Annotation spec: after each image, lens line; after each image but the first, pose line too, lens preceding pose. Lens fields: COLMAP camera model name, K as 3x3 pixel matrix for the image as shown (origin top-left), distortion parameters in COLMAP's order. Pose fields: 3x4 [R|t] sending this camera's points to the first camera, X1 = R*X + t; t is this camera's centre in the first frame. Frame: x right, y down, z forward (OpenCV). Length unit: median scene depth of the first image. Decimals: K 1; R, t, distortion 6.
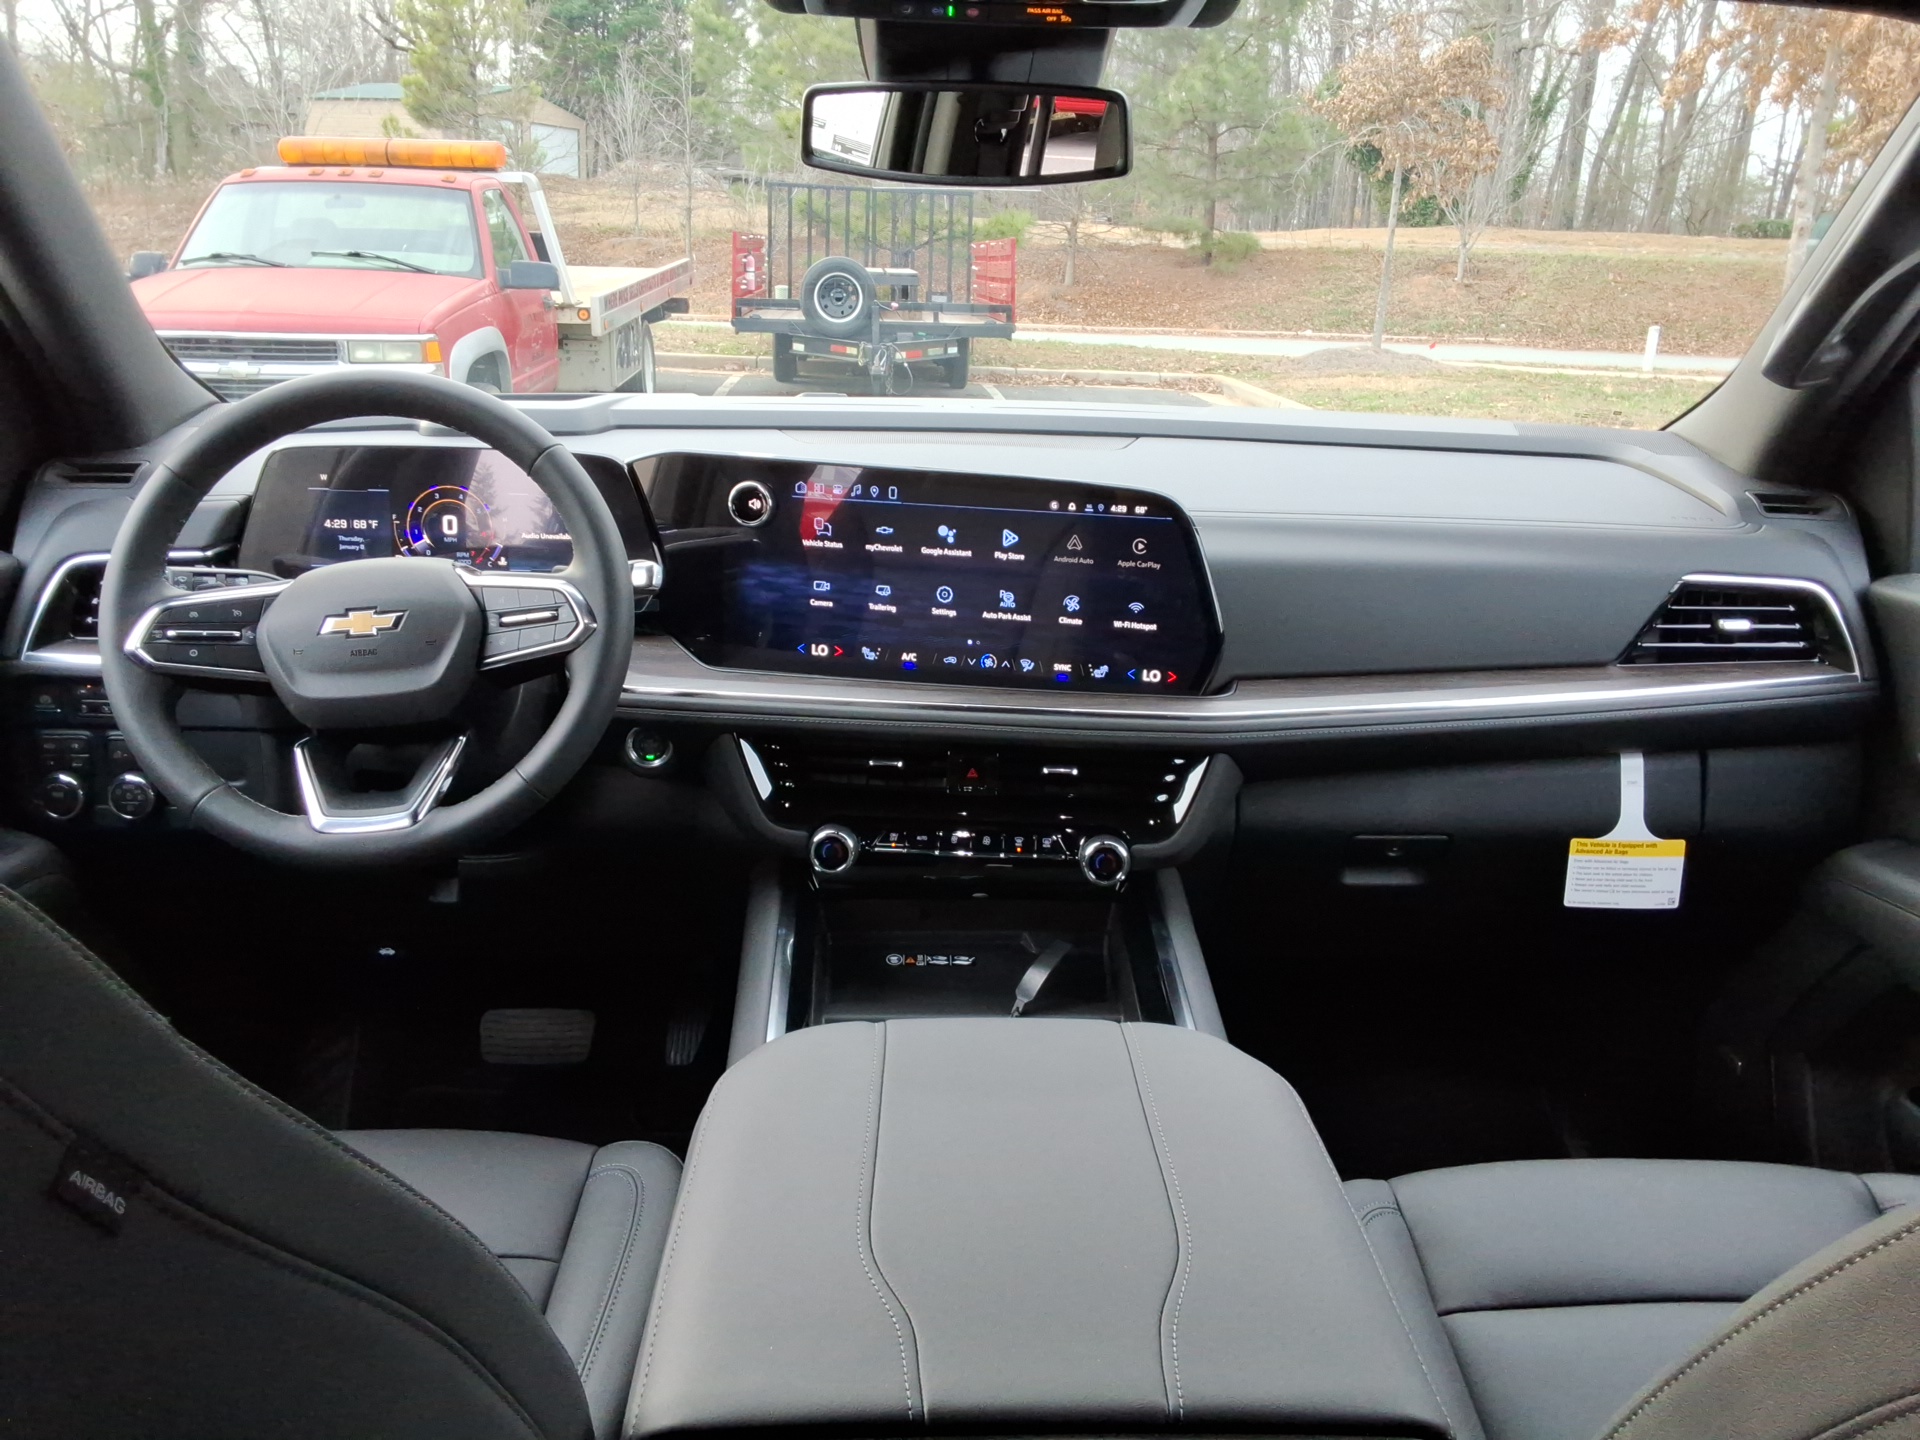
lens RADIAL K [[1538.8, 0, 953.5], [0, 1538.8, 722.3], [0, 0, 1]] dist [0.110671, -0.166018]
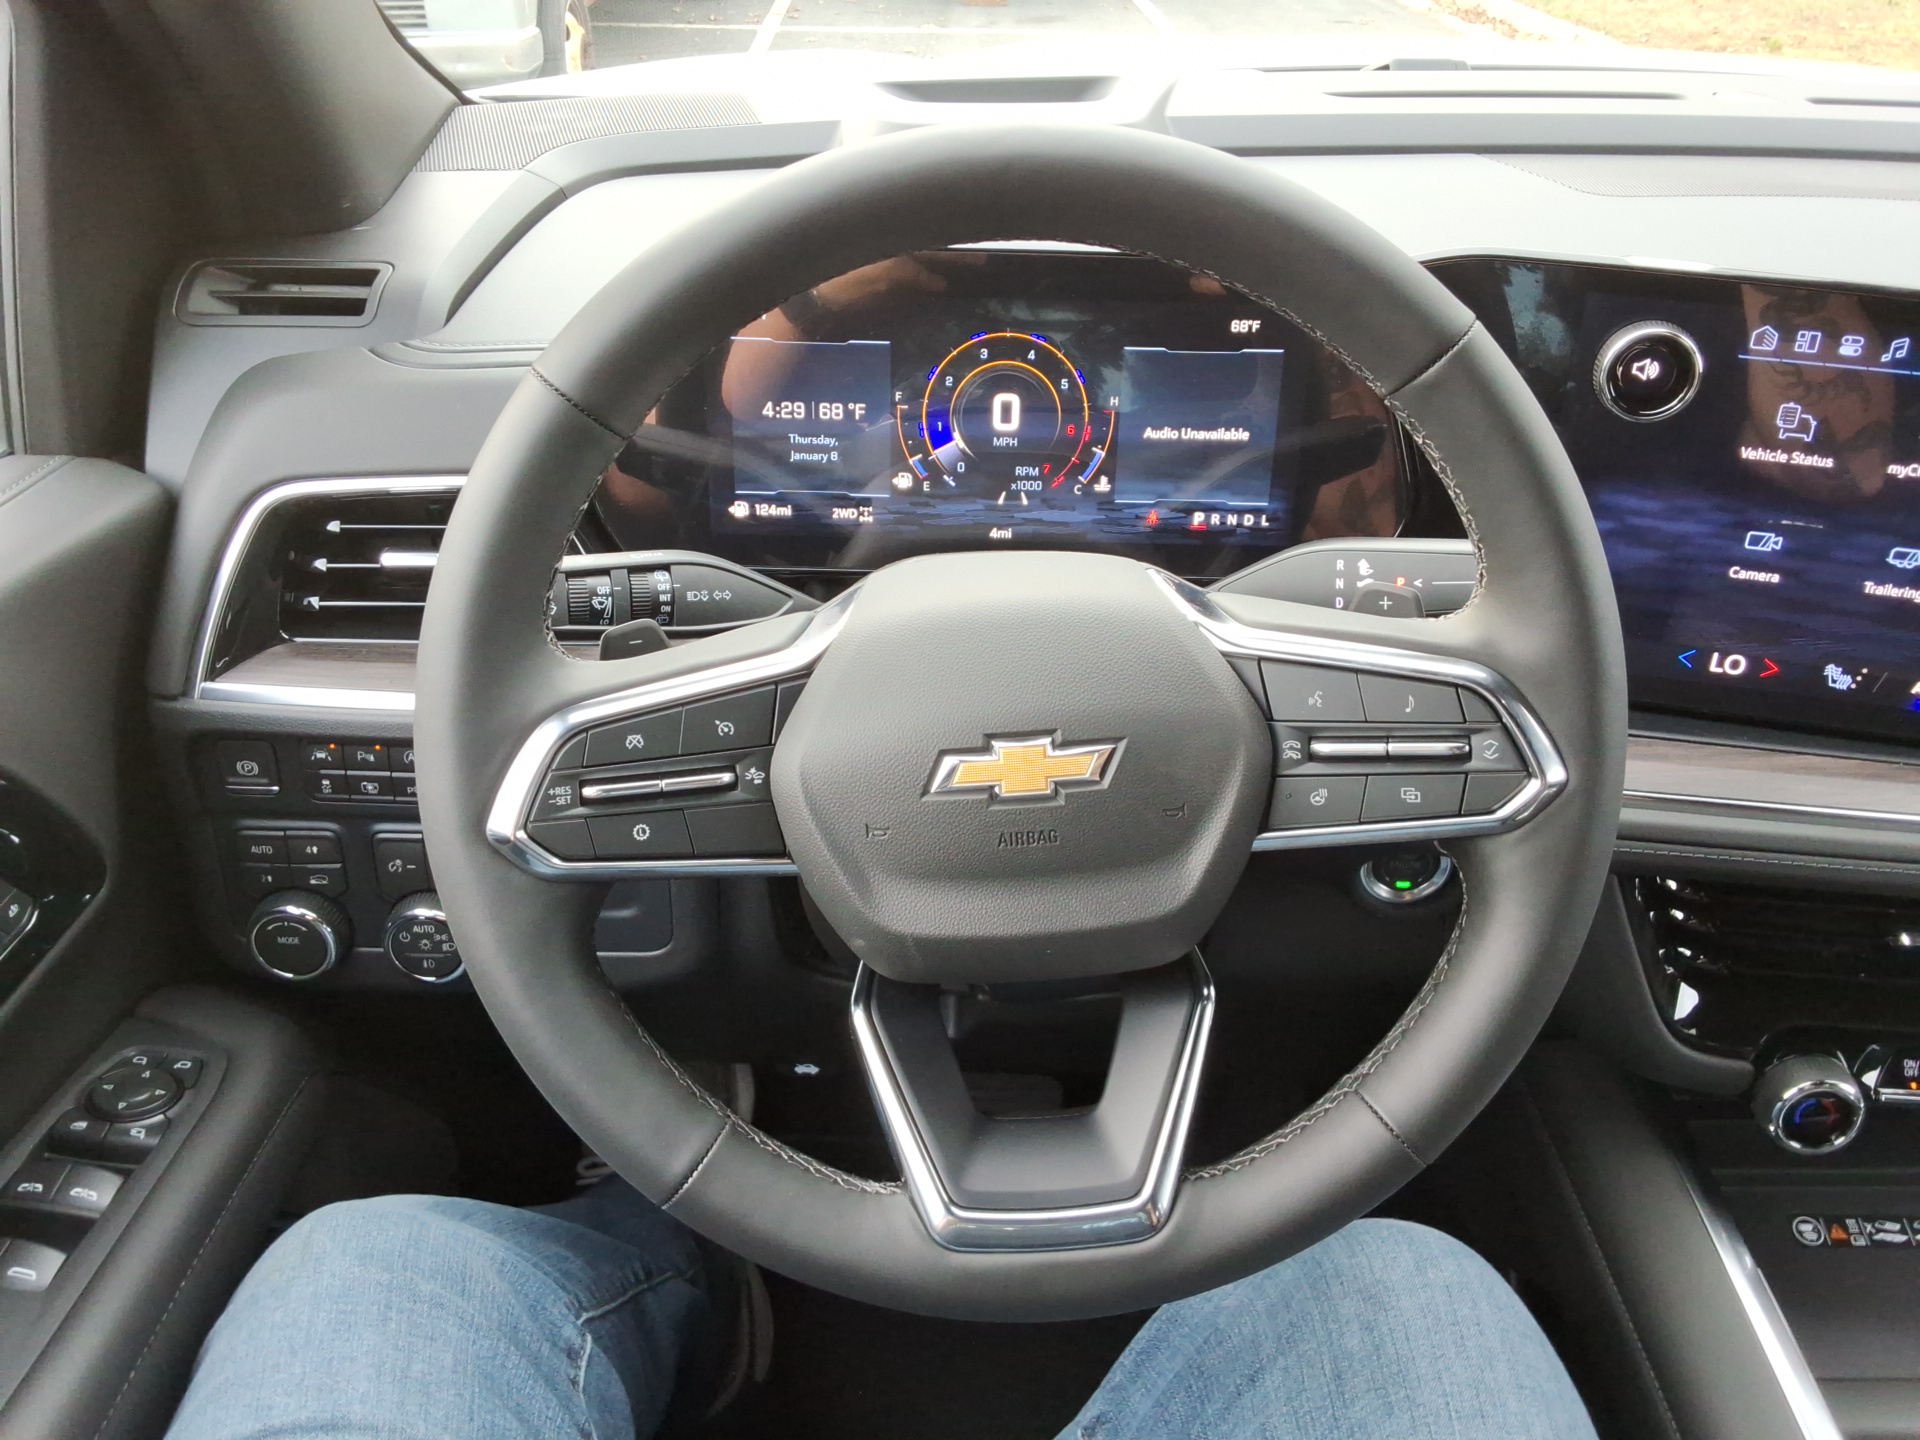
lens RADIAL K [[1538.8, 0, 969.8], [0, 1538.8, 697.8], [0, 0, 1]] dist [0.110671, -0.166018]
pose [[0.999795, 0.012325, -0.016038, -0.331105], [-0.008283, 0.972859, 0.231252, -0.154303], [0.018453, -0.231072, 0.972762, 0.505163]]
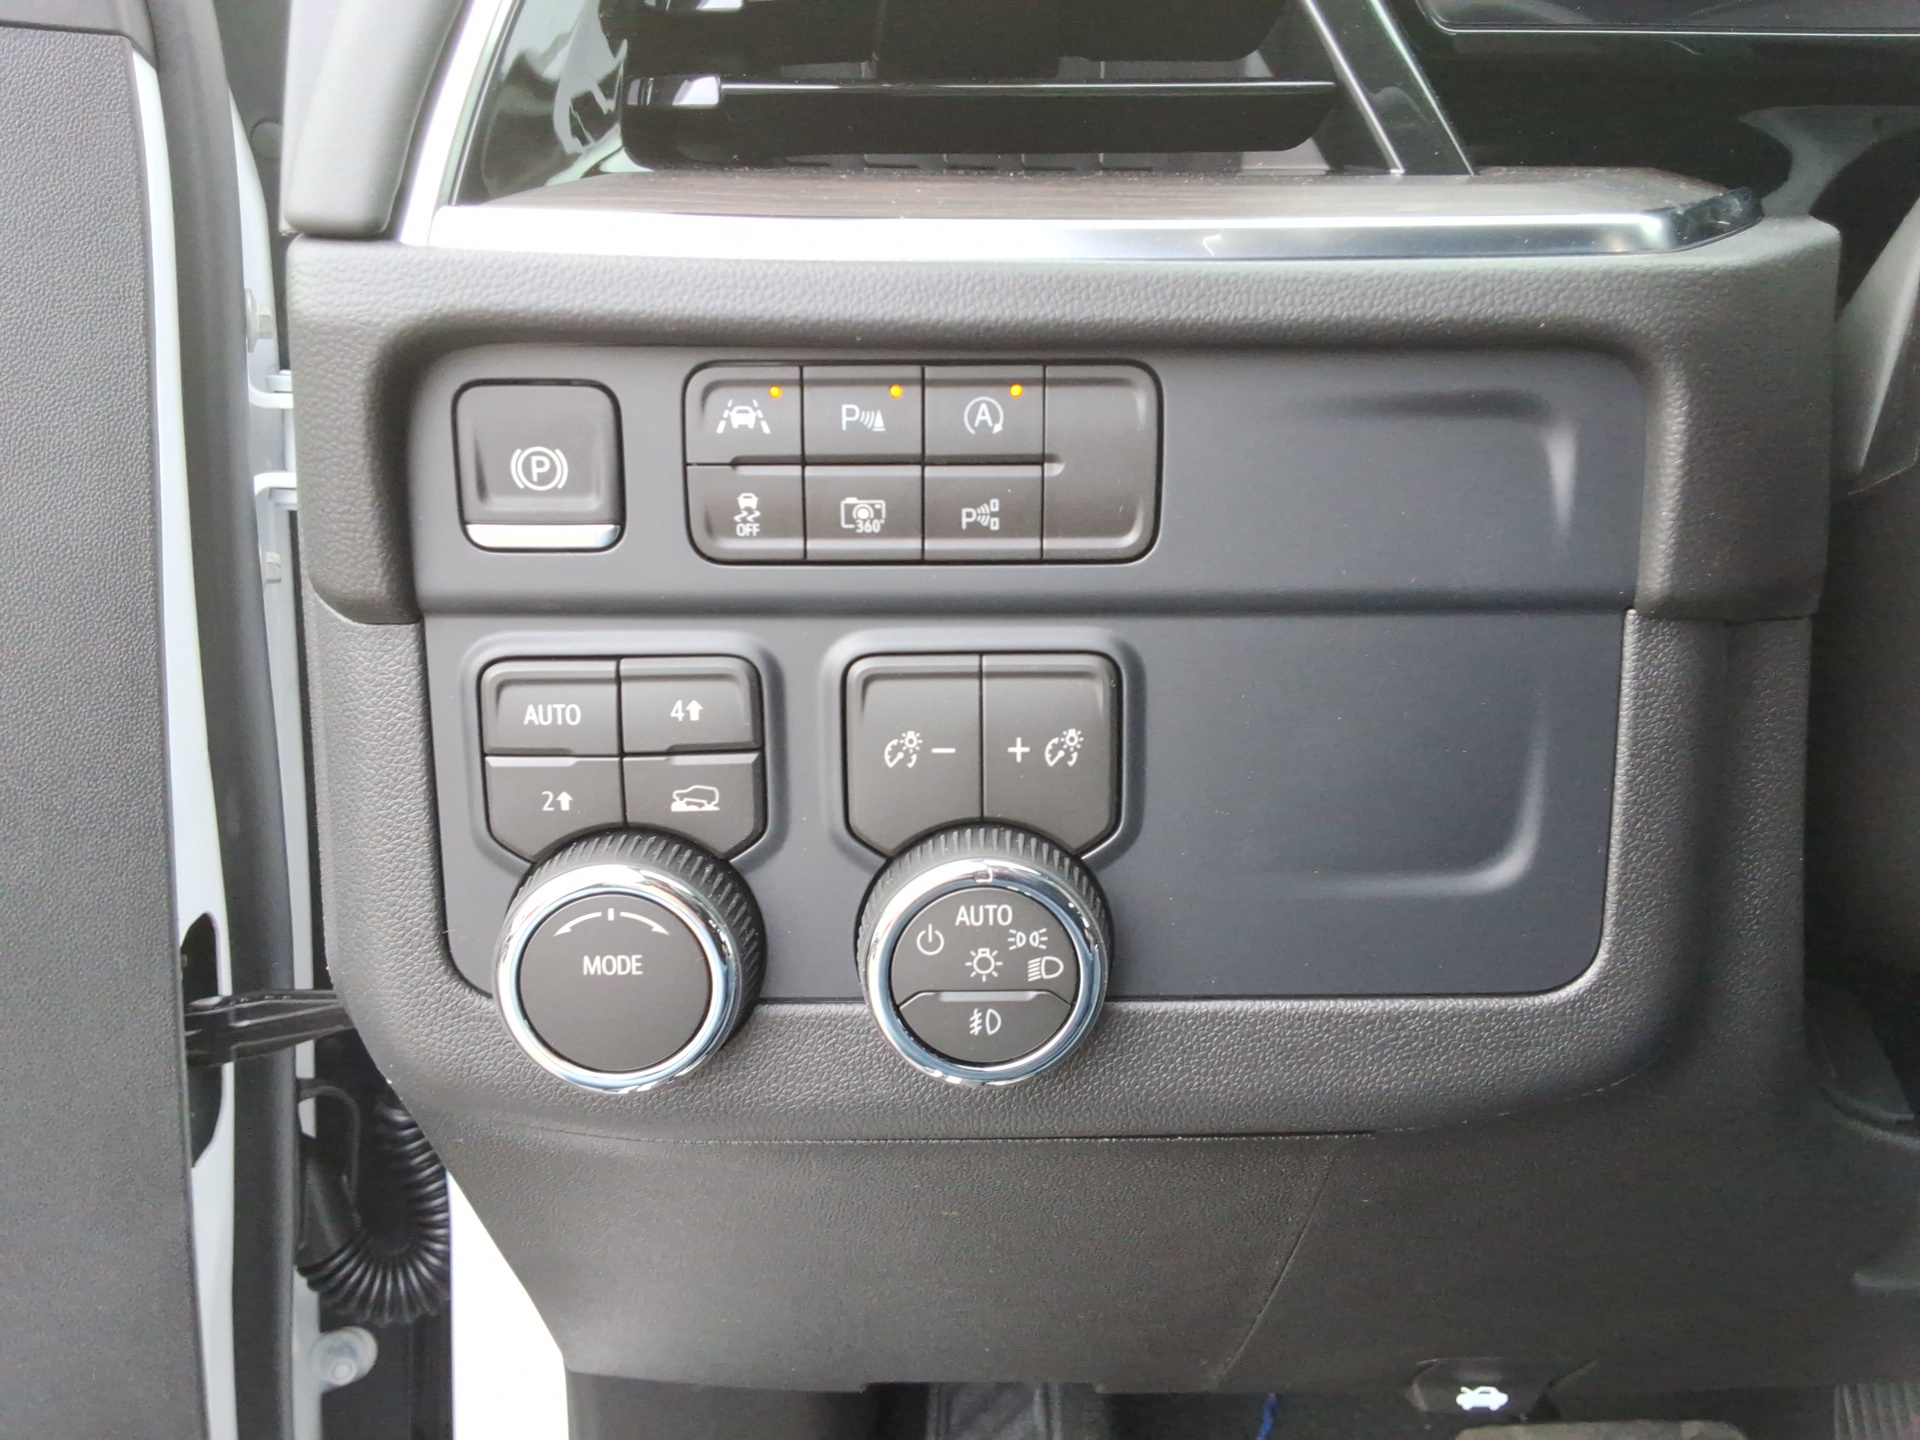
lens RADIAL K [[1538.8, 0, 961.8], [0, 1538.8, 718.7], [0, 0, 1]] dist [0.110671, -0.166018]
pose [[0.999633, -0.022654, -0.014859, -0.517182], [0.022780, 0.999706, 0.008358, 0.014262], [0.014666, -0.008693, 0.999855, 0.797075]]
